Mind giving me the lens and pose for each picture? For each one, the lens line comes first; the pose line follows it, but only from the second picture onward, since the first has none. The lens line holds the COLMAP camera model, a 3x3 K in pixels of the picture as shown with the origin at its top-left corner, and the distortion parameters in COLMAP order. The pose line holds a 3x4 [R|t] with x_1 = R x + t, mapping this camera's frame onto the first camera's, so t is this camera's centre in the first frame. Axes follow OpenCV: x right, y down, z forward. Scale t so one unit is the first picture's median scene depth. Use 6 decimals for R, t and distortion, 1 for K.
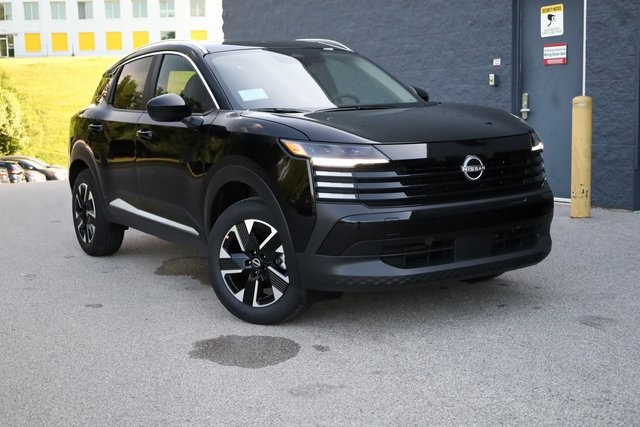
lens RADIAL K [[931.3, 0, 320.2], [0, 931.3, 211.1], [0, 0, 1]] dist [0.022987, 0.000000]
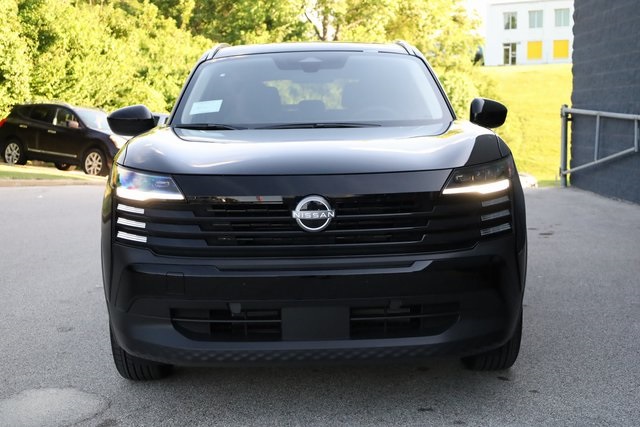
lens RADIAL K [[931.3, 0, 320.0], [0, 931.3, 216.5], [0, 0, 1]] dist [0.022987, 0.000000]
pose [[0.856993, 0.071646, -0.510324, 0.405643], [-0.072548, 0.997199, 0.018169, -0.043700], [0.510197, 0.021452, 0.859790, 0.291348]]
